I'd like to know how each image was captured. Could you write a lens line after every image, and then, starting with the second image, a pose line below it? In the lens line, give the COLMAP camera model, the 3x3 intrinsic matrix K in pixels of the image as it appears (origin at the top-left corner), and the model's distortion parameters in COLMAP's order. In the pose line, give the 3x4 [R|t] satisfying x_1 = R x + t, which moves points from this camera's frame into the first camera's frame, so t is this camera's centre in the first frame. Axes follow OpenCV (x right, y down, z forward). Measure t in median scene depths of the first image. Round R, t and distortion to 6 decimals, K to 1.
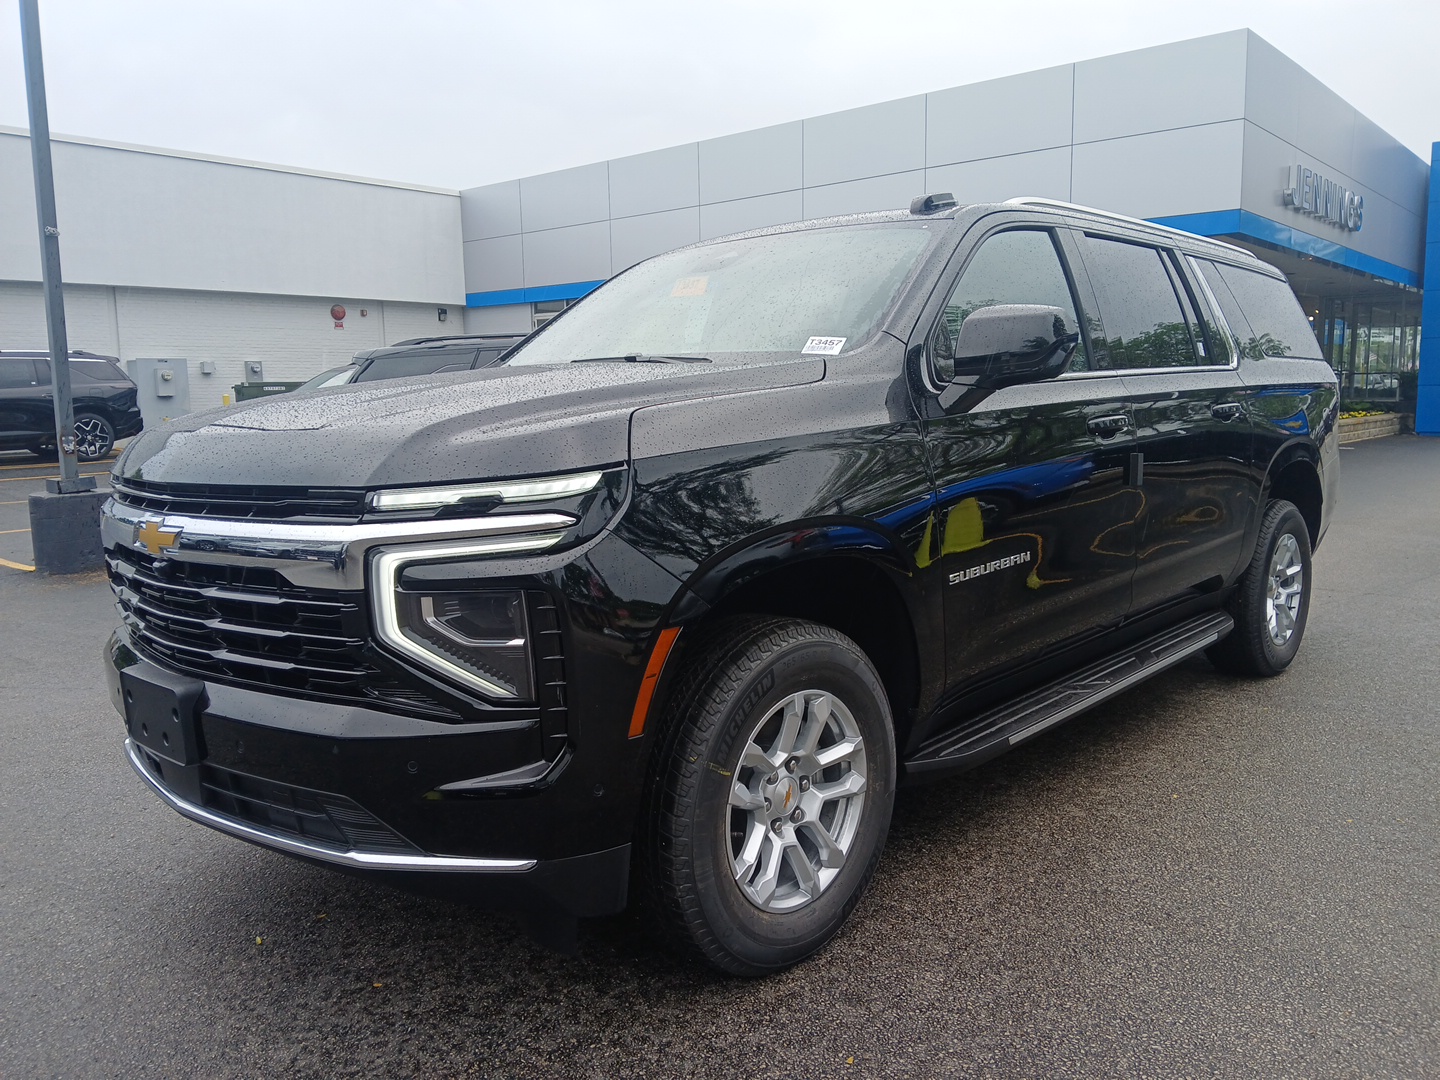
lens RADIAL K [[1104.5, 0, 720.0], [0, 1104.5, 540.0], [0, 0, 1]] dist [0.166723, -0.363959]
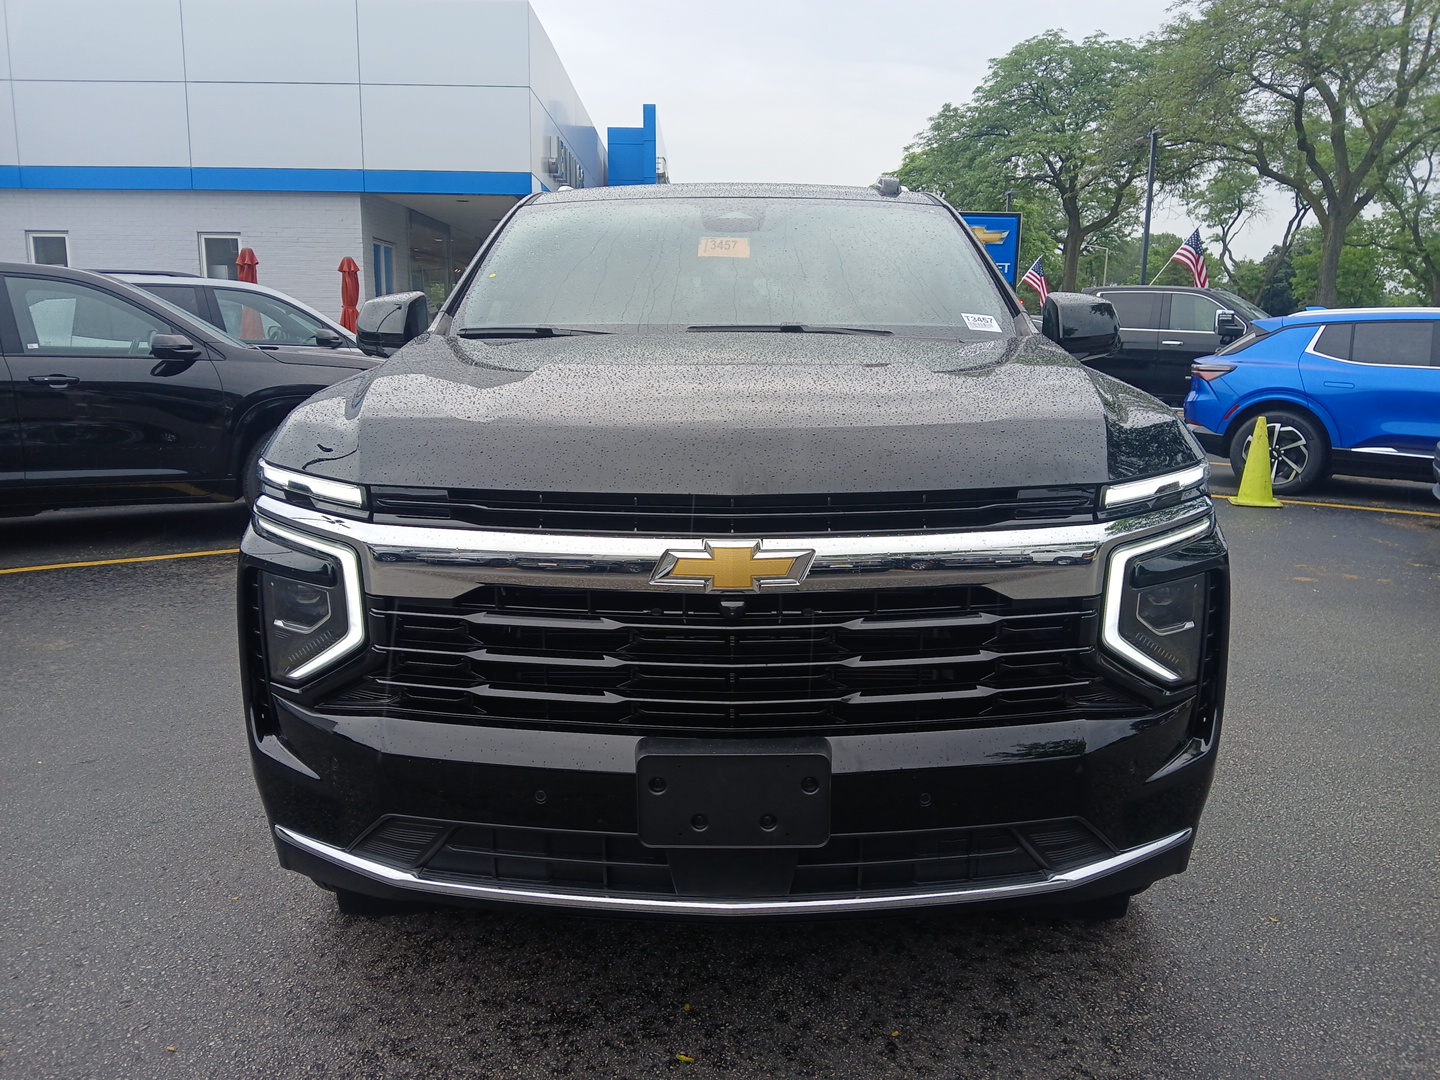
lens RADIAL K [[1124.3, 0, 721.7], [0, 1124.3, 543.9], [0, 0, 1]] dist [0.053015, -0.111060]
pose [[0.737948, -0.099690, 0.667453, -1.049539], [0.065788, 0.994945, 0.075868, -0.079281], [-0.671643, -0.012076, 0.740777, 0.459234]]
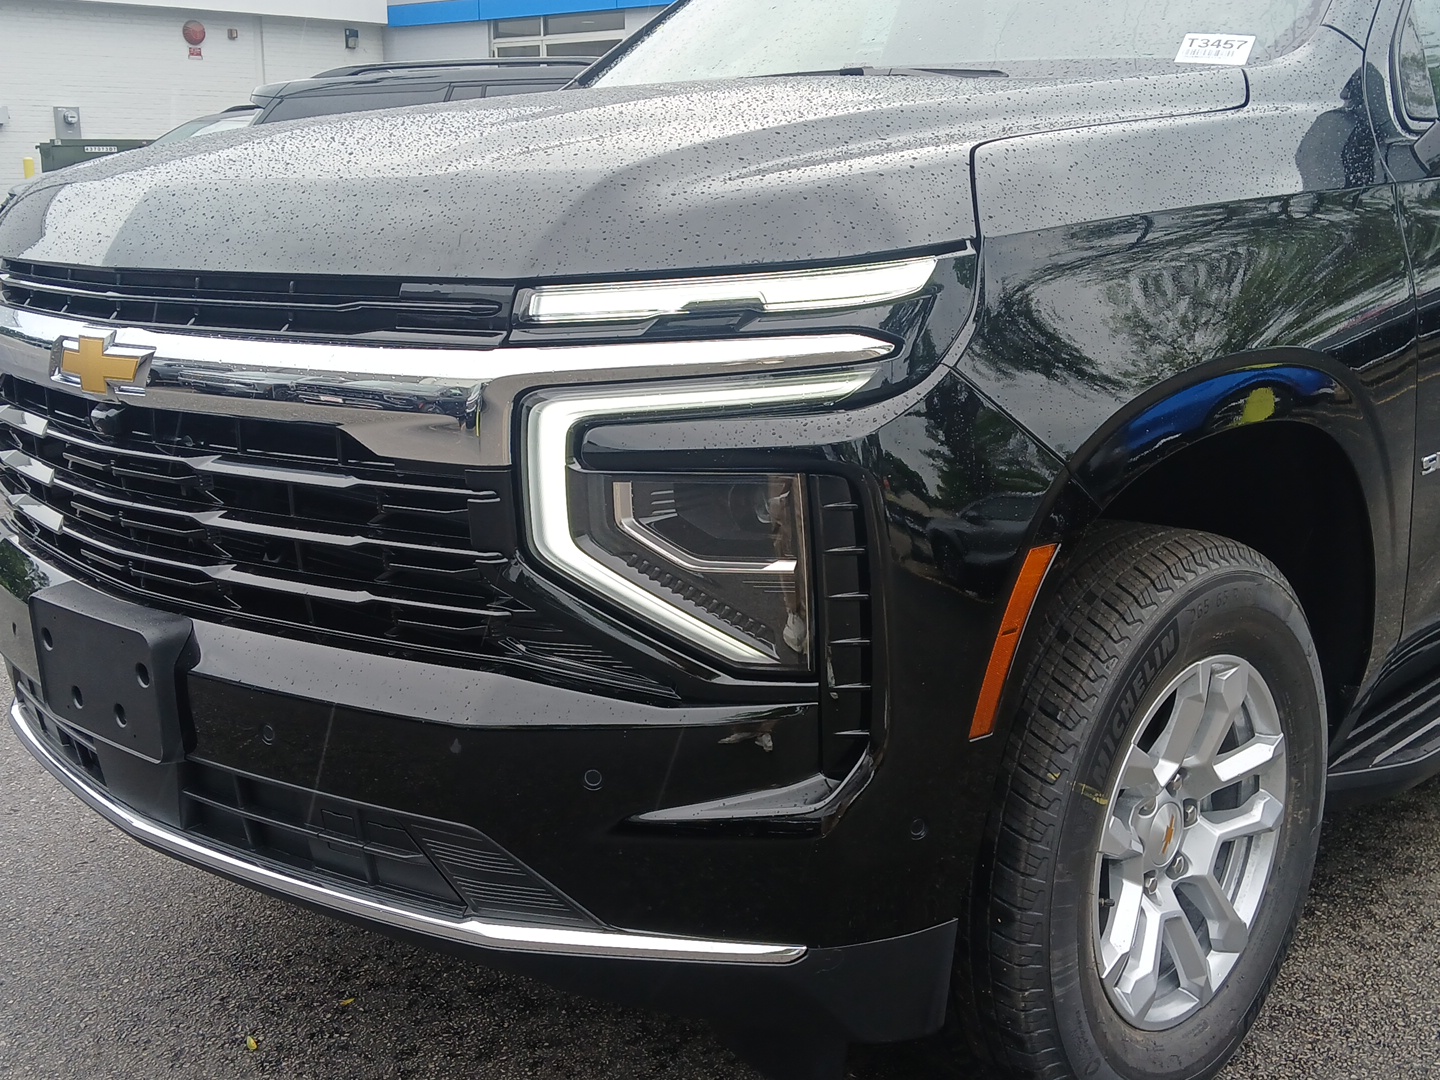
lens RADIAL K [[1638.1, 0, 720.0], [0, 1638.1, 540.0], [0, 0, 1]] dist [0.186919, -0.526396]
pose [[0.999766, 0.019577, -0.009224, -0.183530], [-0.018706, 0.996077, 0.086491, 0.007270], [0.010881, -0.086298, 0.996210, 0.162416]]
